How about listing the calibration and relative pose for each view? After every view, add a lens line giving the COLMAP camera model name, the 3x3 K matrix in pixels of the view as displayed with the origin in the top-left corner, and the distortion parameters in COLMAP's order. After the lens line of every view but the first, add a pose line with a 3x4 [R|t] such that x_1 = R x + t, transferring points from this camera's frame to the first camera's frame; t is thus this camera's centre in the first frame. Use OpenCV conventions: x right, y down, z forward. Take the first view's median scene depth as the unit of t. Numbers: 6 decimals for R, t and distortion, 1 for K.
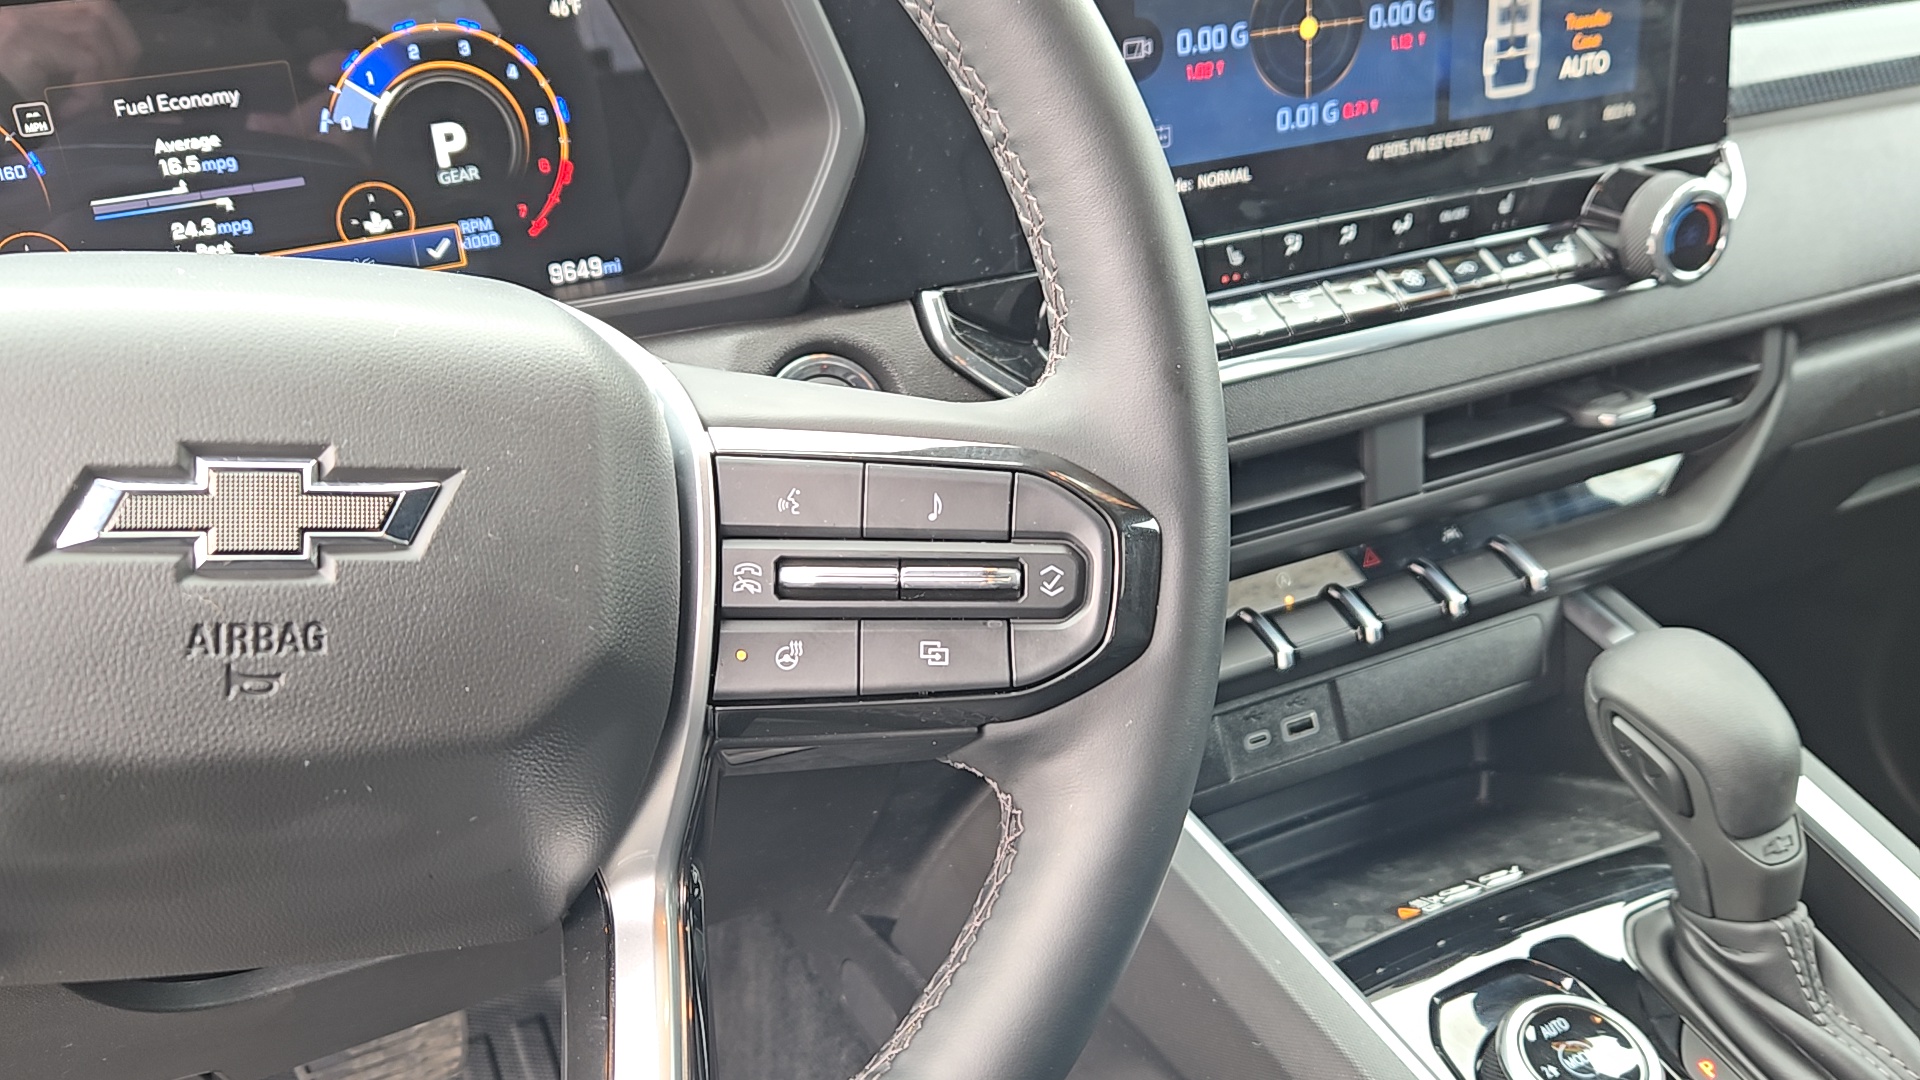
lens RADIAL K [[1583.5, 0, 951.2], [0, 1583.5, 541.3], [0, 0, 1]] dist [0.003148, 0.002174]
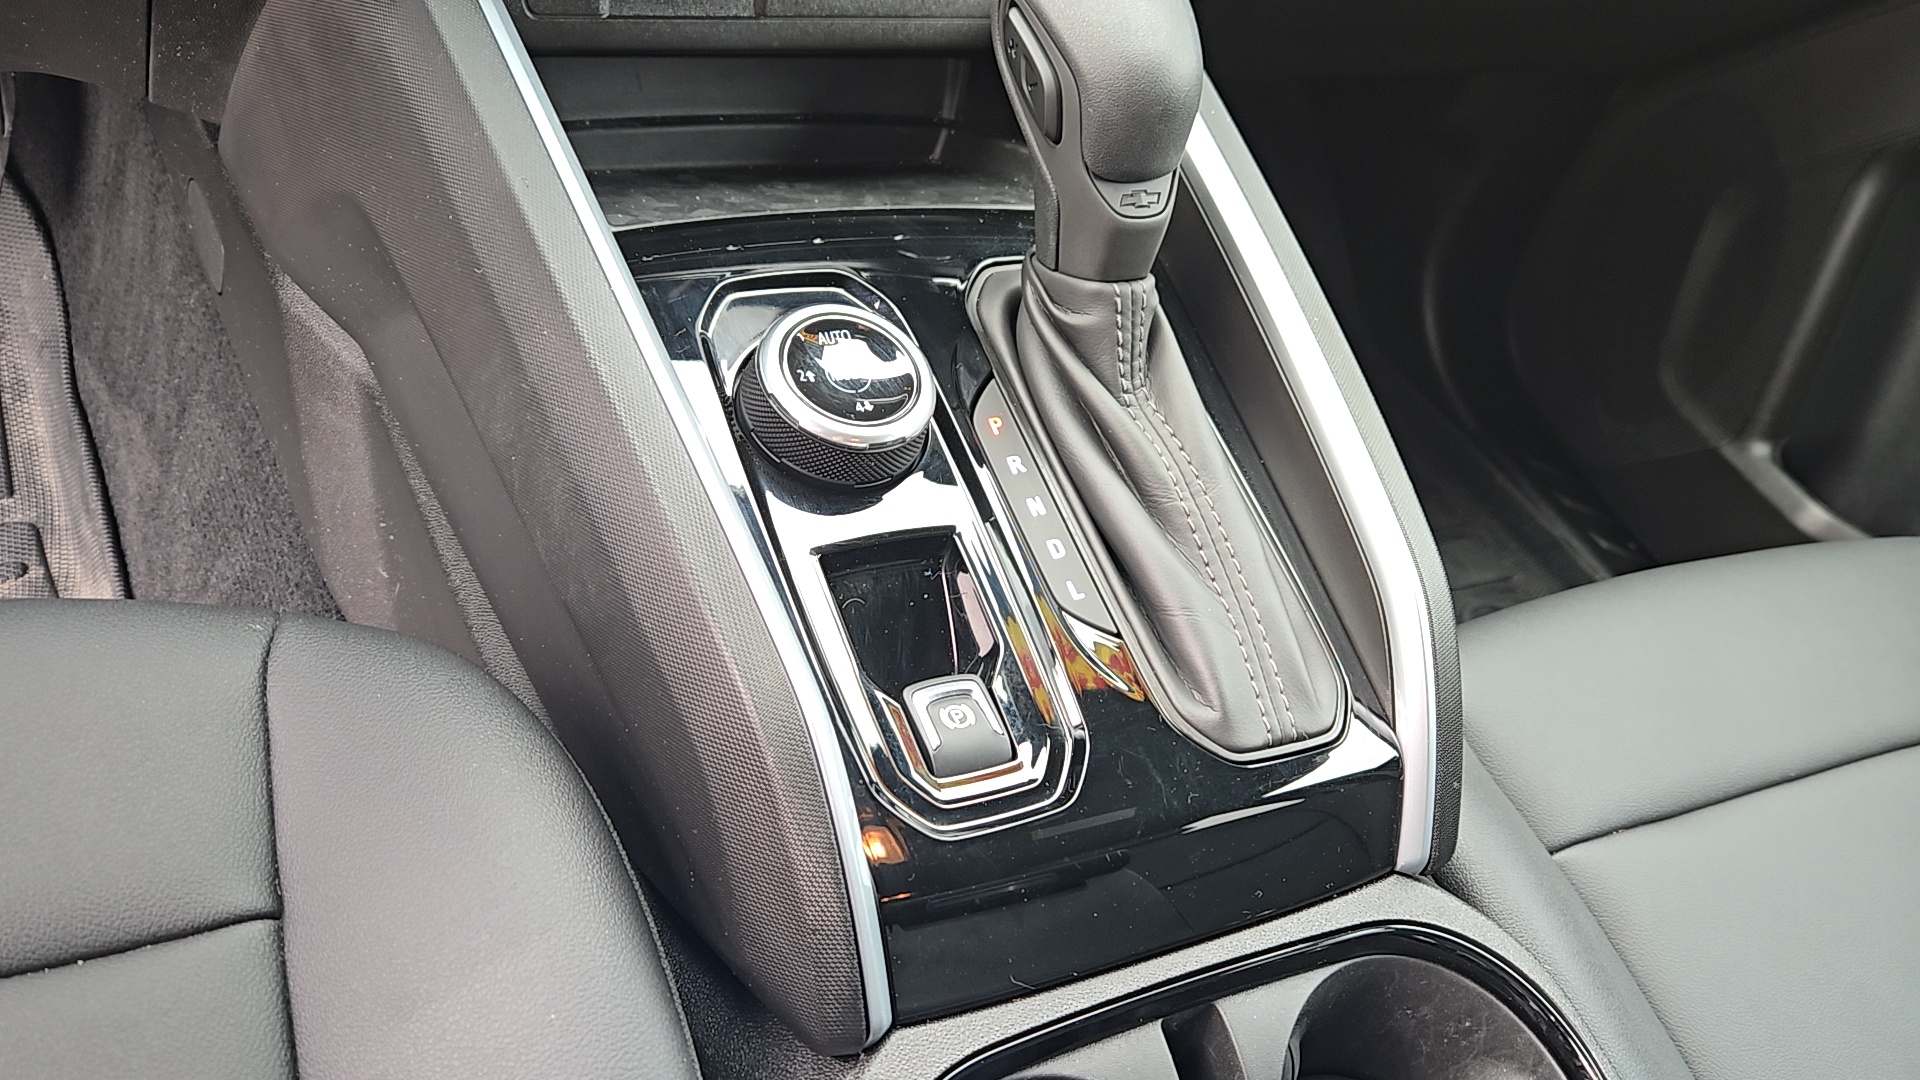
lens RADIAL K [[1583.5, 0, 939.8], [0, 1583.5, 533.1], [0, 0, 1]] dist [0.003148, 0.002174]
pose [[0.956842, 0.206217, 0.204763, 0.277418], [-0.260017, 0.922181, 0.286312, 0.141263], [-0.129786, -0.327197, 0.936001, 0.145005]]
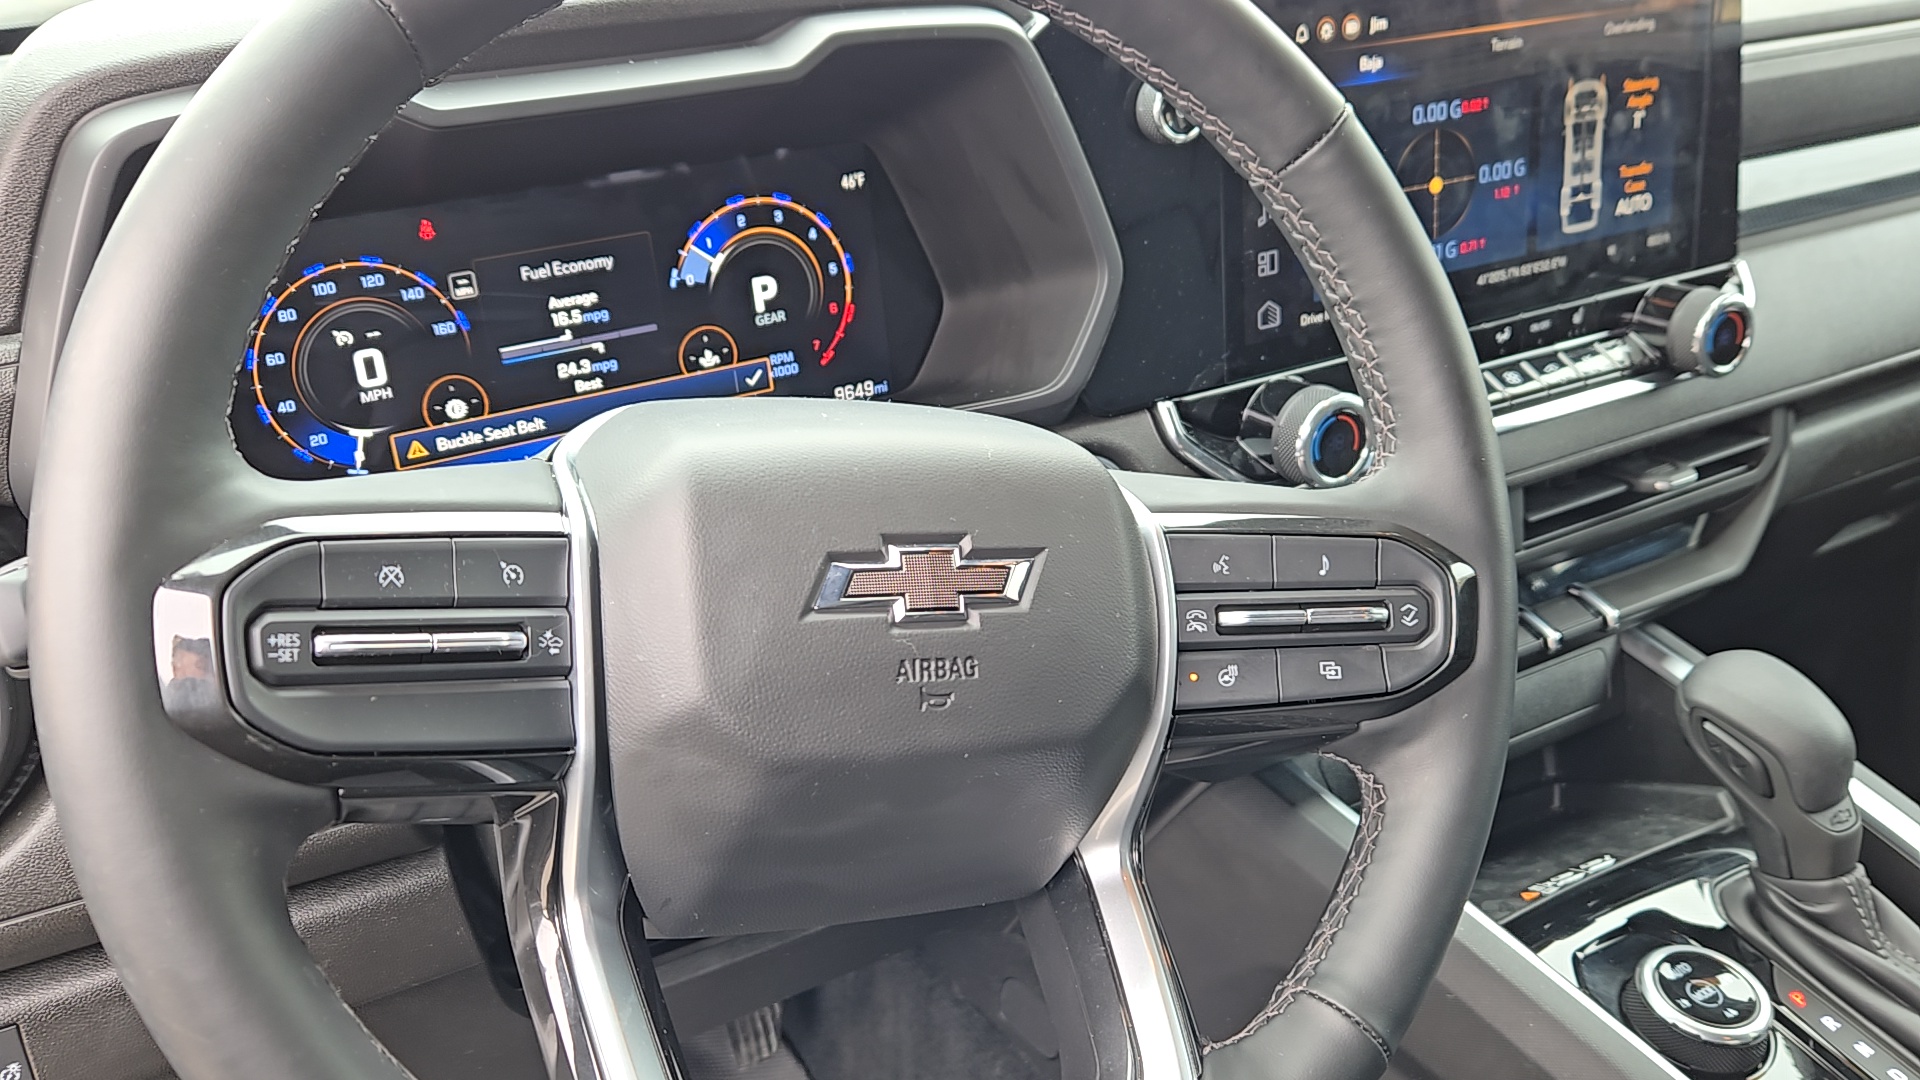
lens RADIAL K [[1583.5, 0, 942.1], [0, 1583.5, 544.5], [0, 0, 1]] dist [0.003148, 0.002174]
pose [[0.997276, -0.034233, 0.065331, -0.269922], [0.037463, 0.998102, -0.048880, 0.009720], [-0.063534, 0.051194, 0.996666, -0.228369]]
